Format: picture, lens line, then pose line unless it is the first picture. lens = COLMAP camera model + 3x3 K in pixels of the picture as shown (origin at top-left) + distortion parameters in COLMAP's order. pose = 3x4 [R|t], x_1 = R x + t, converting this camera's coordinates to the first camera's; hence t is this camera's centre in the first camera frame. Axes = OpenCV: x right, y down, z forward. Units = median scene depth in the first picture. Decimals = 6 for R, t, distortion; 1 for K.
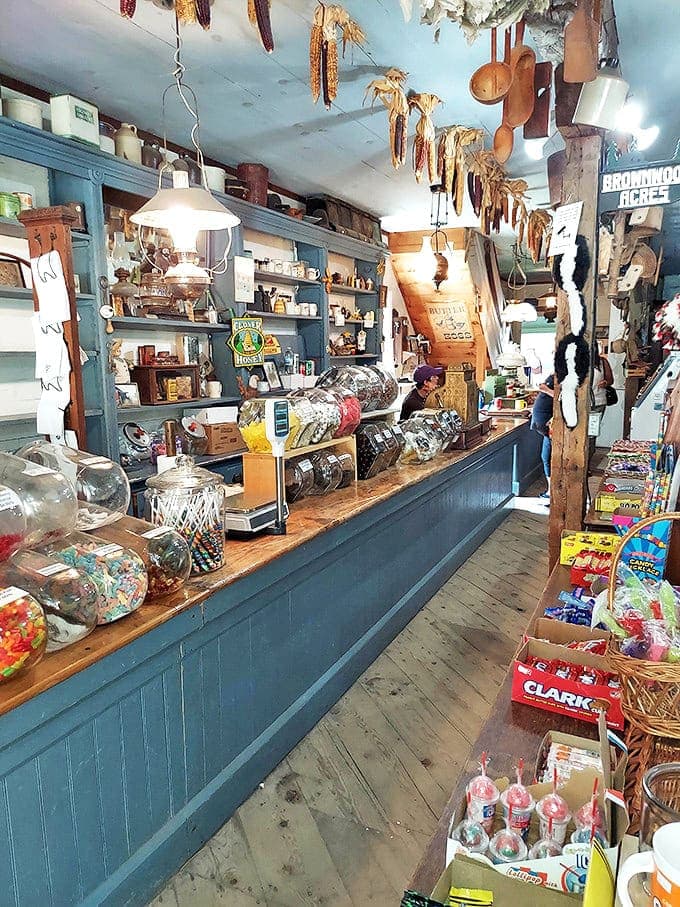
lens RADIAL K [[674.6, 0, 340.0], [0, 674.6, 453.5], [0, 0, 1]] dist [0.023097, -0.000586]
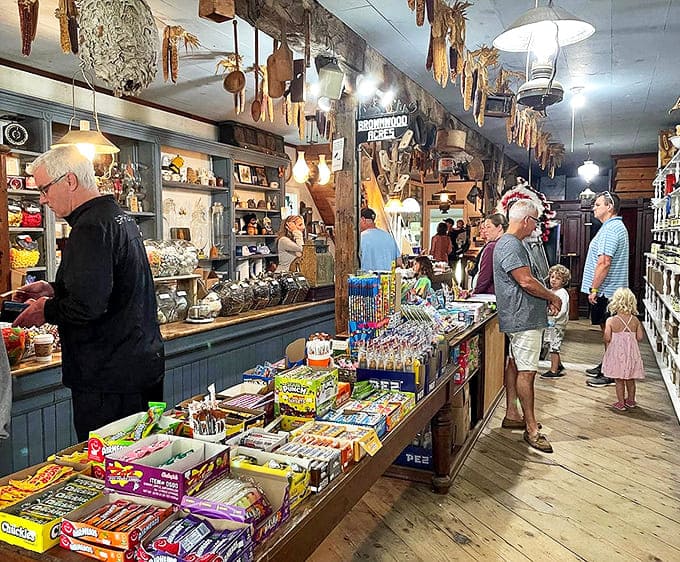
lens RADIAL K [[597.2, 0, 340.0], [0, 597.2, 281.0], [0, 0, 1]] dist [0.052640, -0.007986]
pose [[0.999292, -0.012318, 0.035554, 0.283503], [0.015048, 0.996872, -0.077586, 0.080924], [-0.034487, 0.078066, 0.996352, -0.391536]]
